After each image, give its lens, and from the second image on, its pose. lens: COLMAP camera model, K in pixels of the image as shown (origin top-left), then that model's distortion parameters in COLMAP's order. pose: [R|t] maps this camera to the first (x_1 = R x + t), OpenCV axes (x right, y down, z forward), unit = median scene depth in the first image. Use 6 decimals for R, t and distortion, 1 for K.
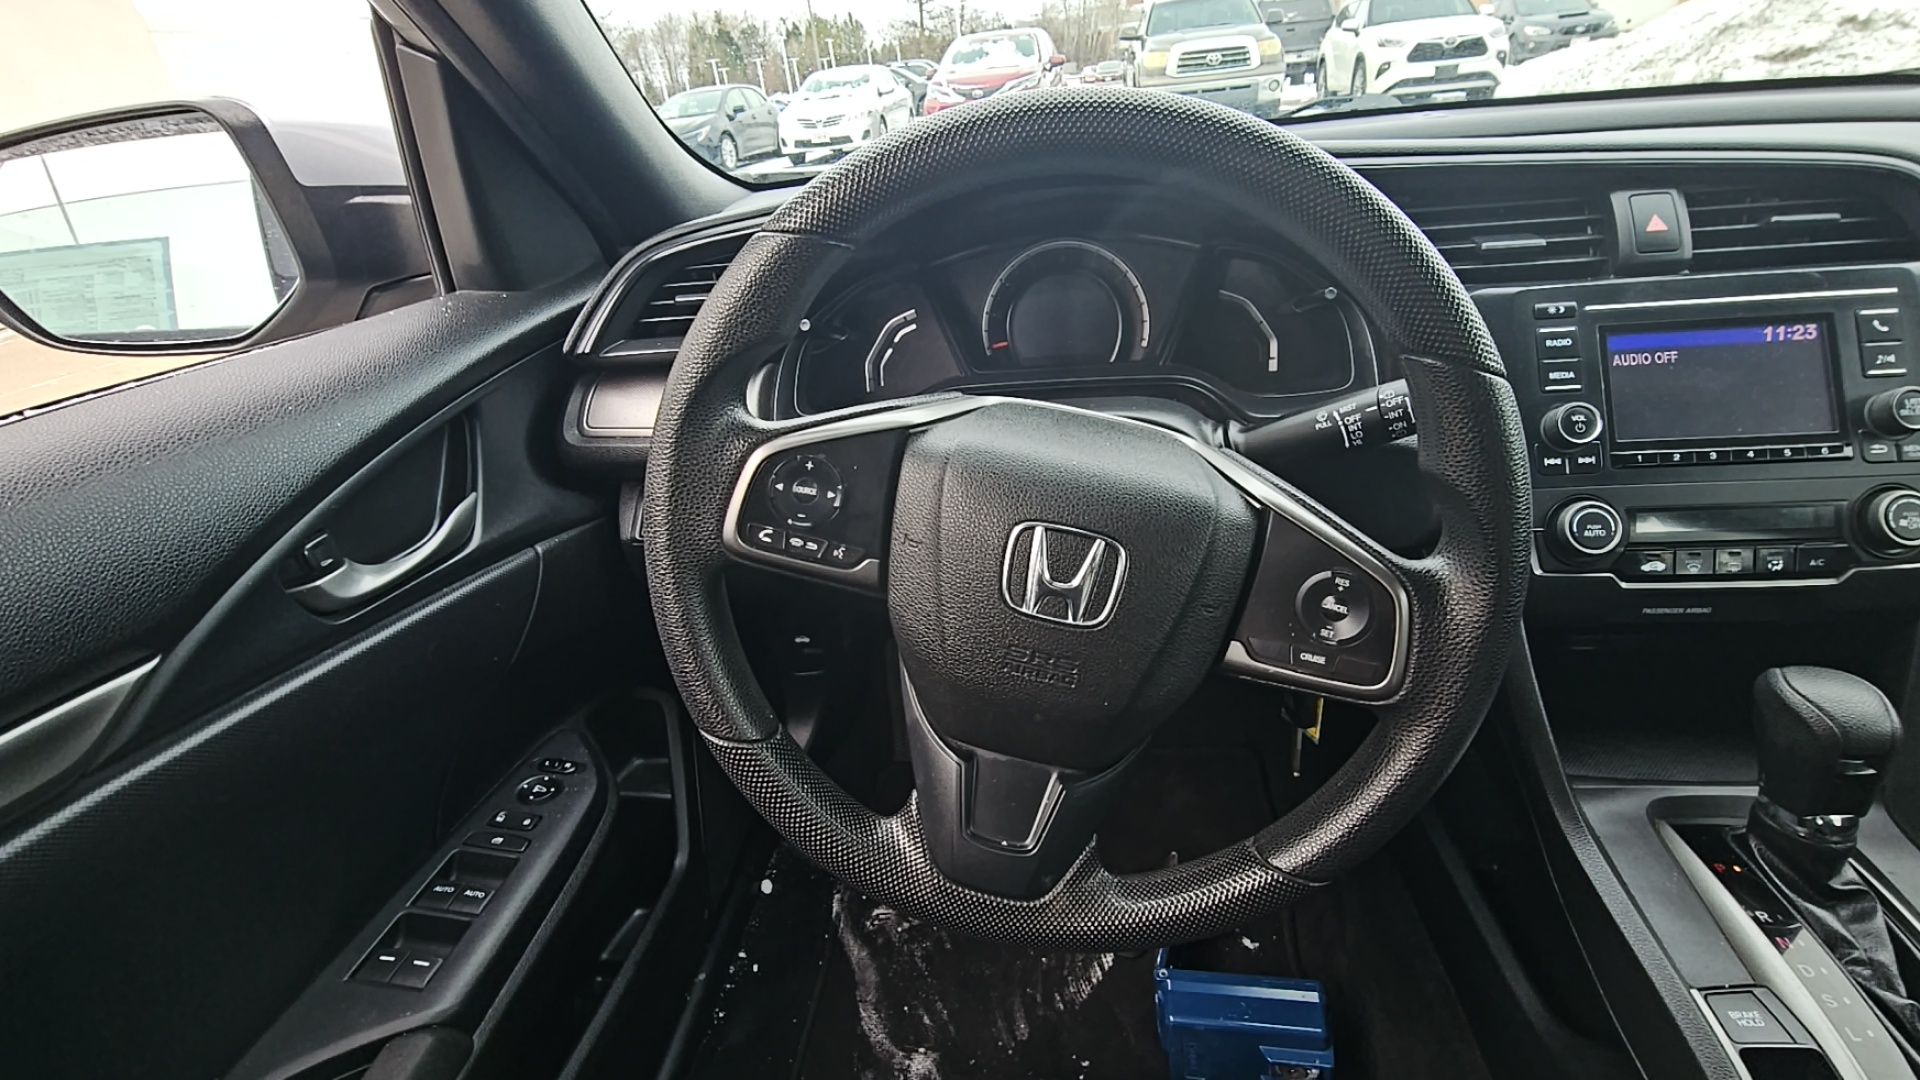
lens RADIAL K [[851.0, 0, 976.5], [0, 851.0, 541.0], [0, 0, 1]] dist [0.010614, -0.008669]
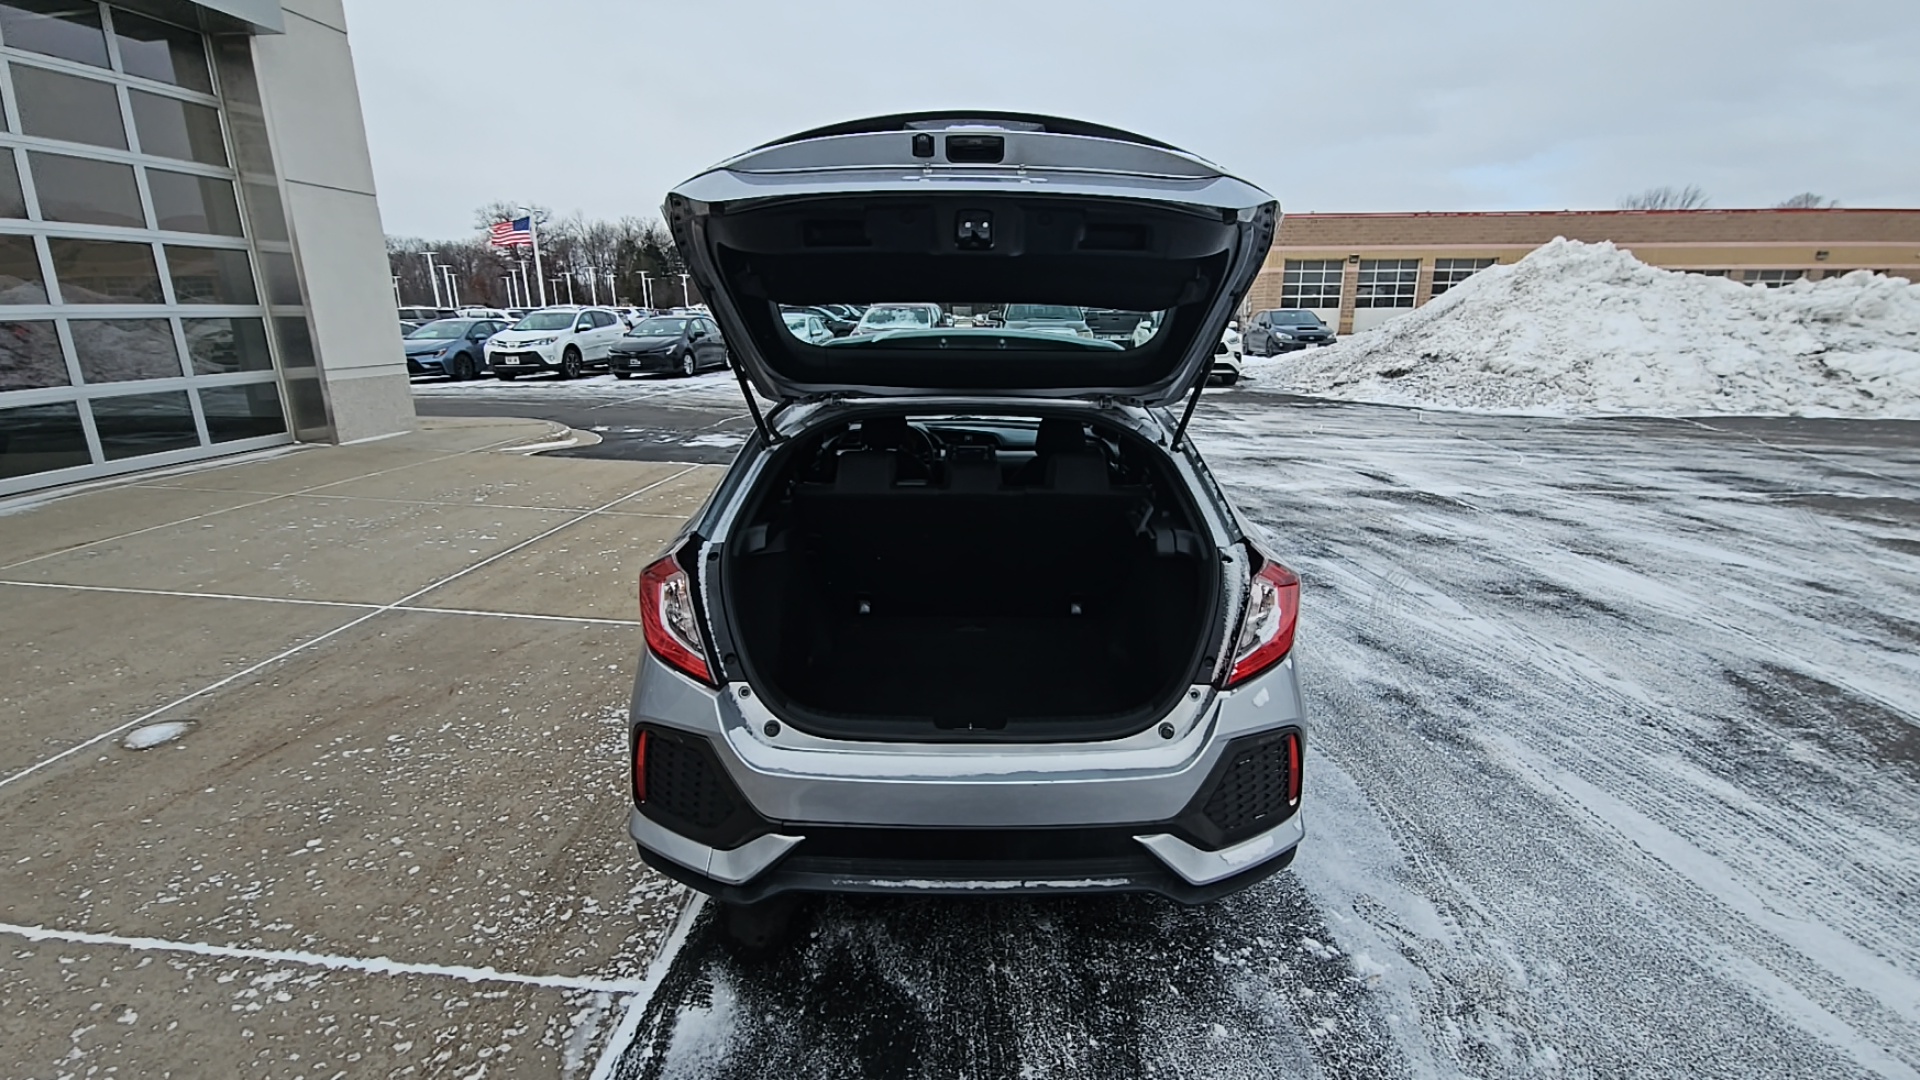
lens RADIAL K [[851.0, 0, 983.0], [0, 851.0, 553.9], [0, 0, 1]] dist [0.010614, -0.008669]
pose [[0.989167, 0.061466, 0.133305, -0.126042], [-0.030962, 0.975046, -0.219833, 2.658190], [-0.143491, 0.213324, 0.966387, -7.099012]]
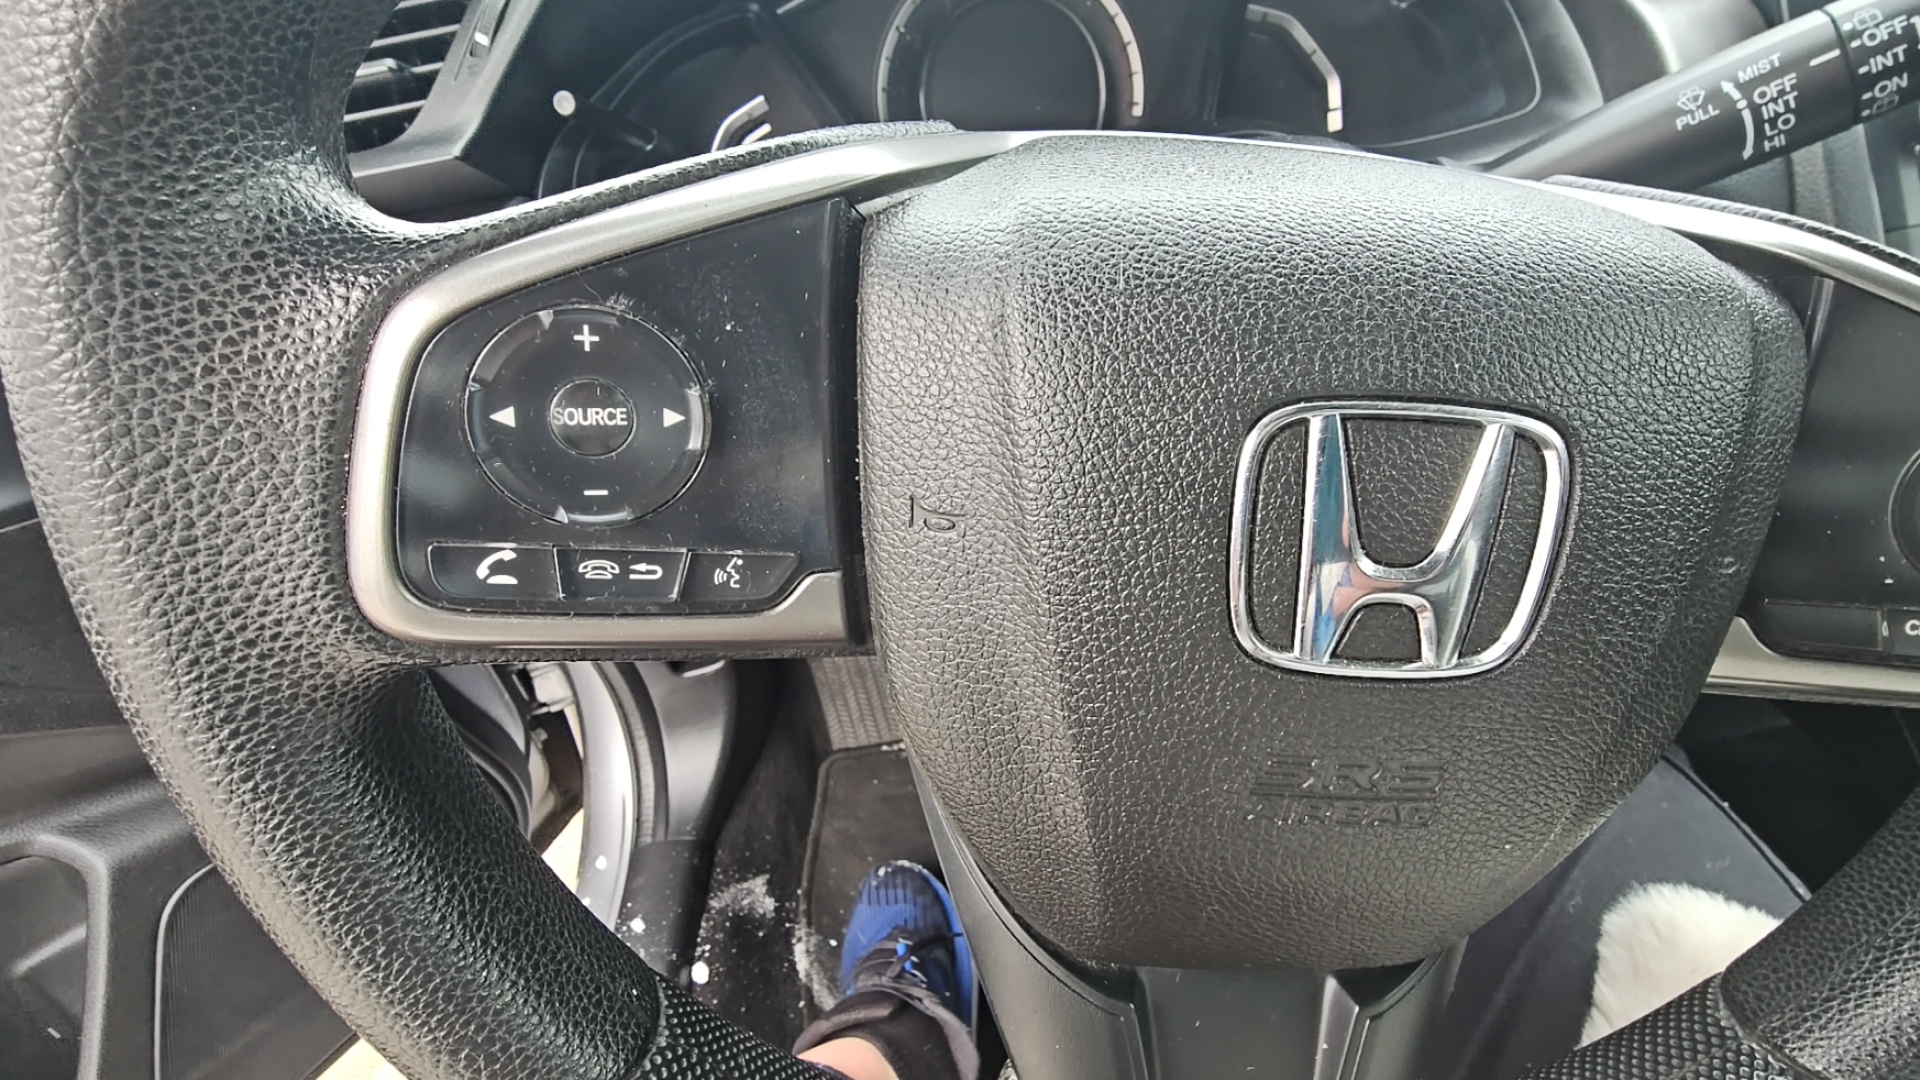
lens RADIAL K [[851.0, 0, 978.9], [0, 851.0, 540.4], [0, 0, 1]] dist [0.010614, -0.008669]
pose [[0.976248, -0.173534, 0.129716, -0.079033], [0.157381, 0.979481, 0.125893, -0.022636], [-0.148901, -0.102488, 0.983527, 0.487500]]
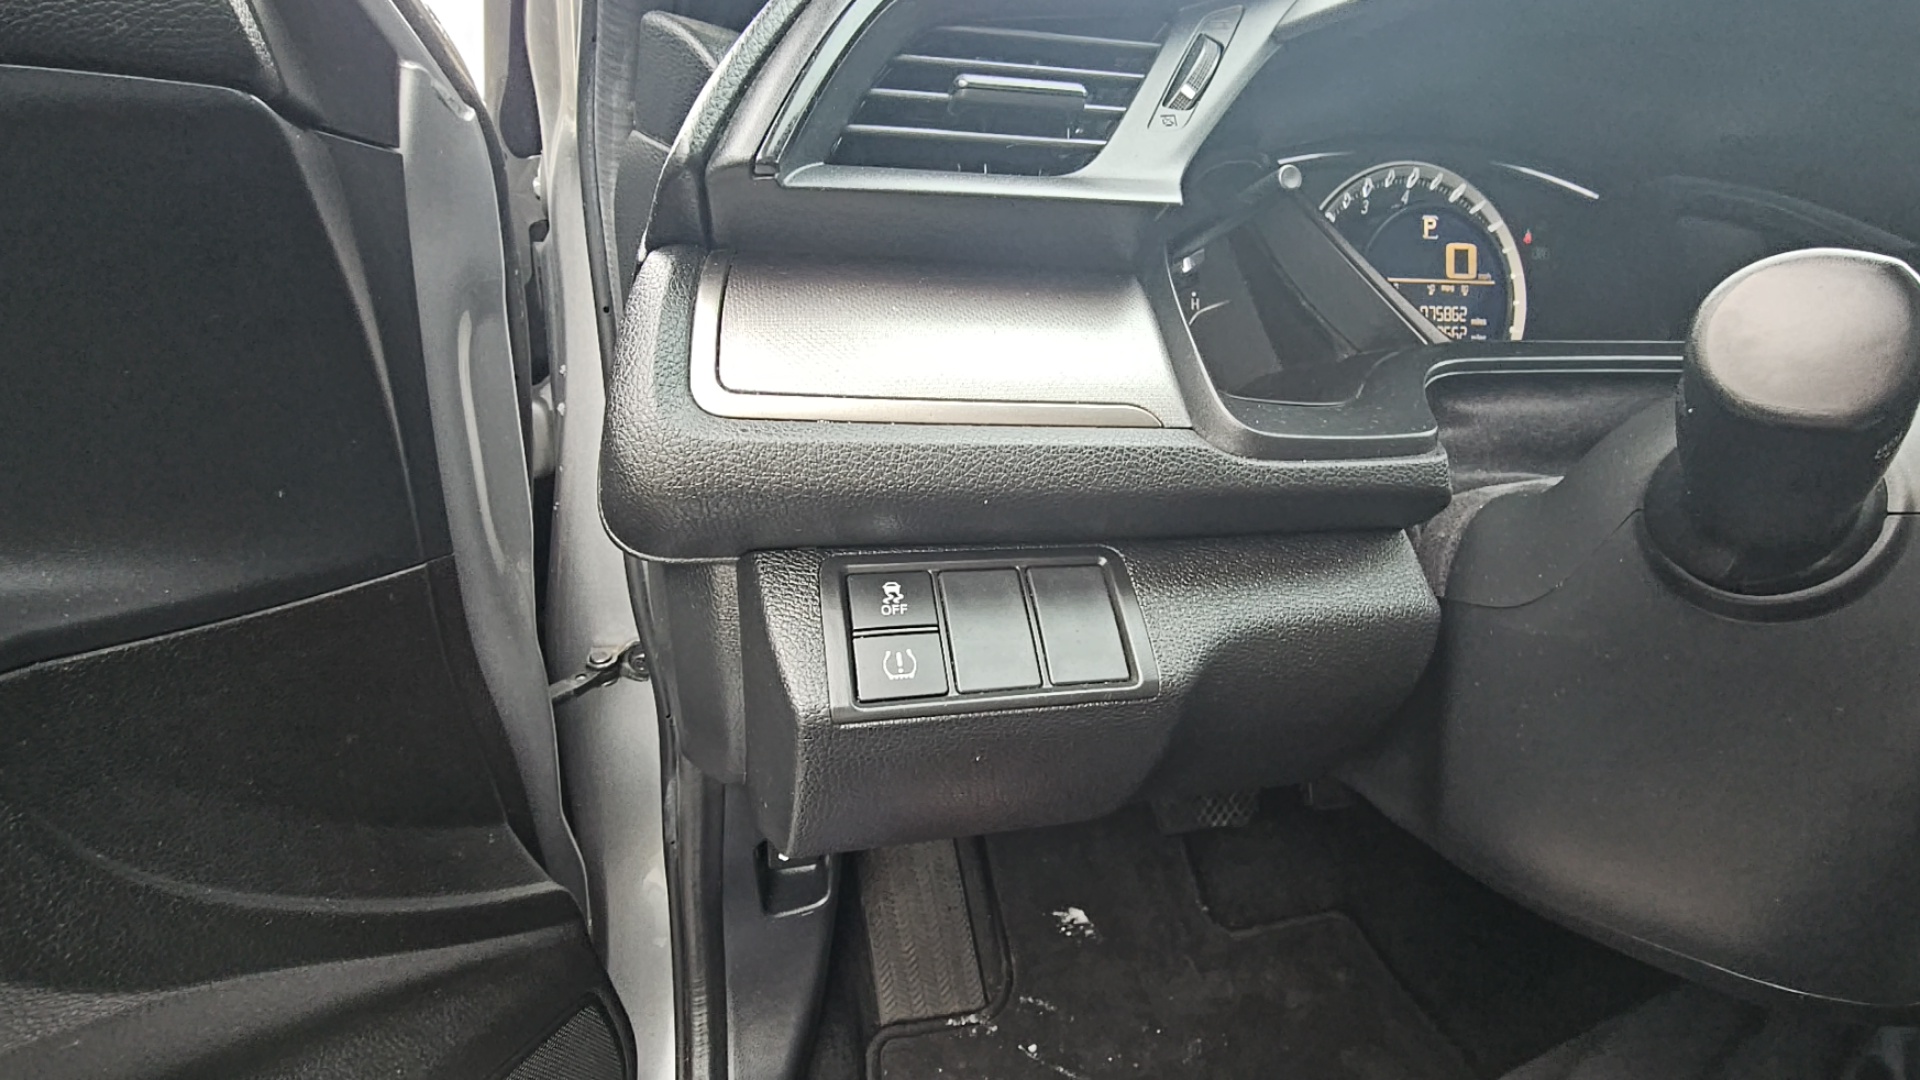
lens RADIAL K [[851.0, 0, 964.6], [0, 851.0, 540.8], [0, 0, 1]] dist [0.010614, -0.008669]
pose [[0.935080, -0.007605, 0.354354, -0.583780], [0.053764, 0.991244, -0.120599, -0.029926], [-0.350334, 0.131821, 0.927302, 0.776009]]
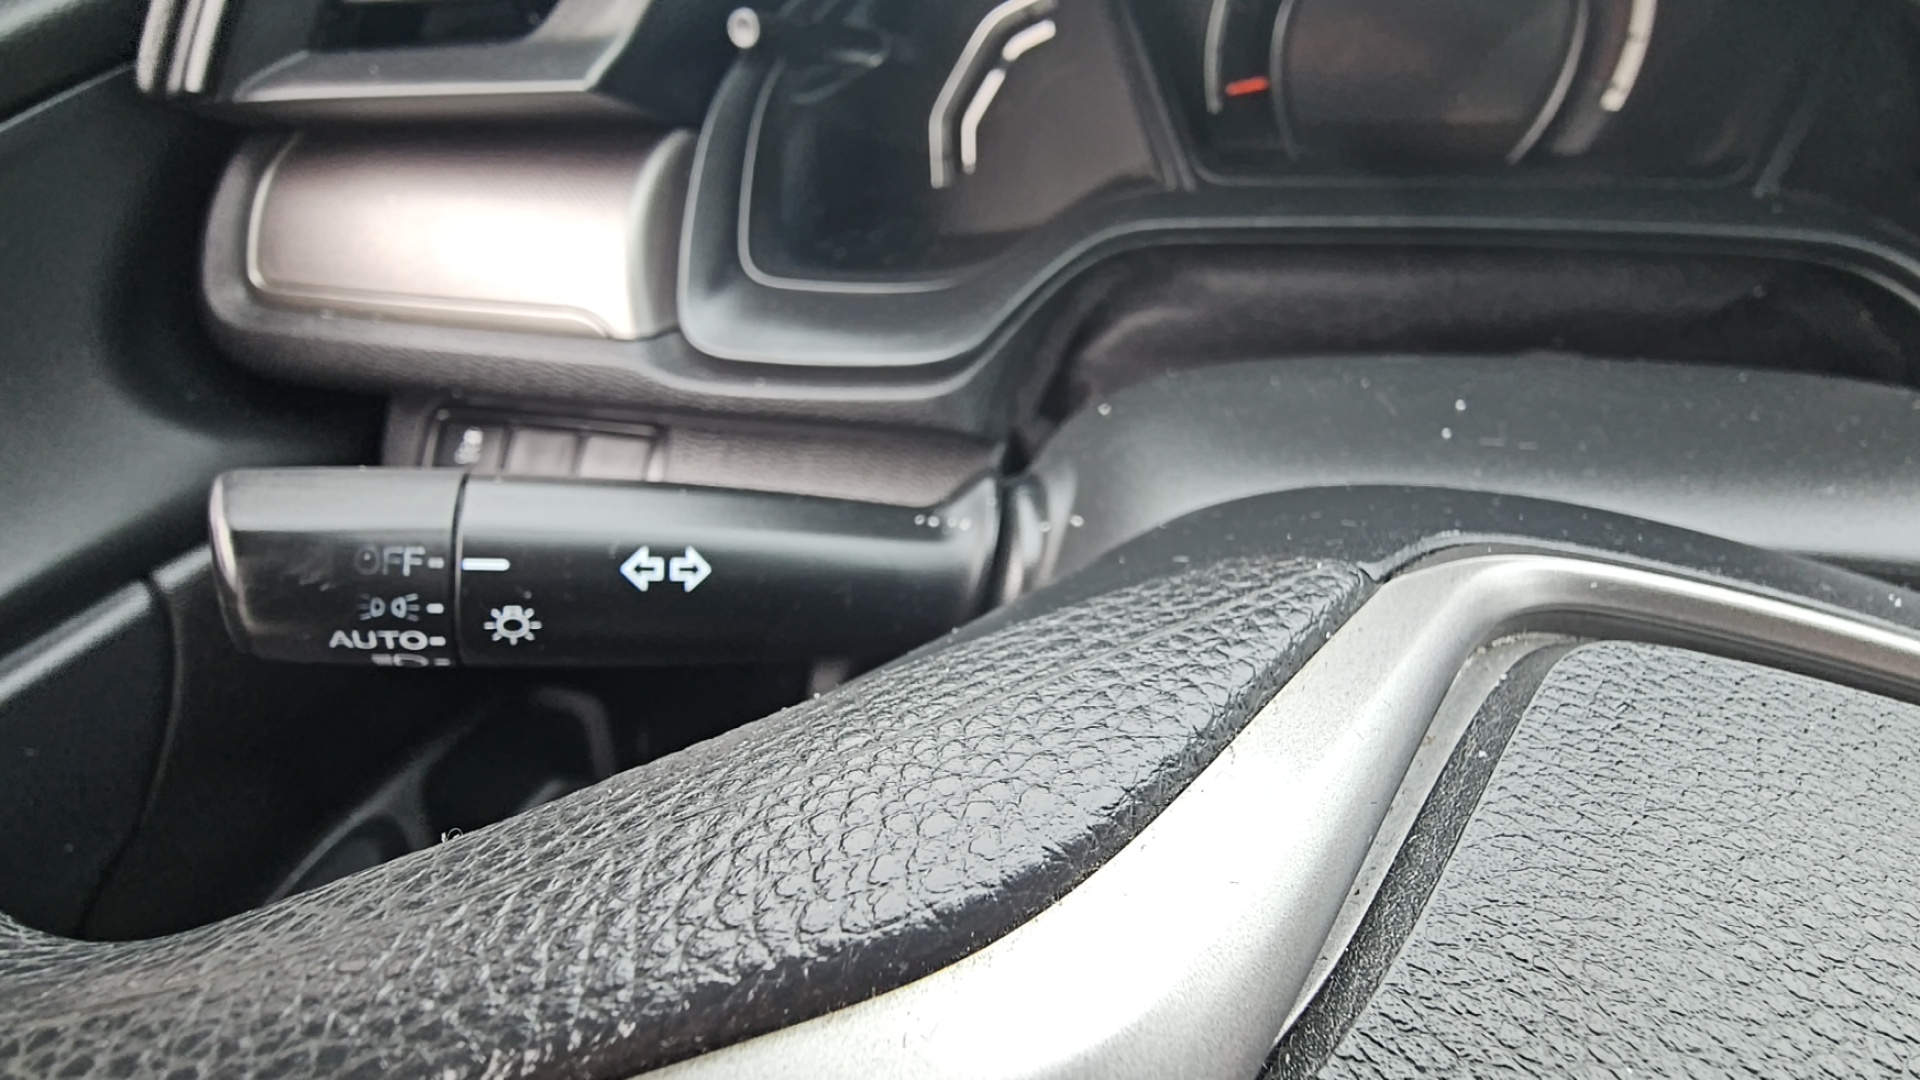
lens RADIAL K [[851.0, 0, 985.0], [0, 851.0, 562.7], [0, 0, 1]] dist [0.010614, -0.008669]
pose [[0.991898, 0.094673, -0.084712, -0.060770], [-0.061157, 0.940308, 0.334785, -0.195154], [0.111350, -0.326892, 0.938479, 0.699494]]
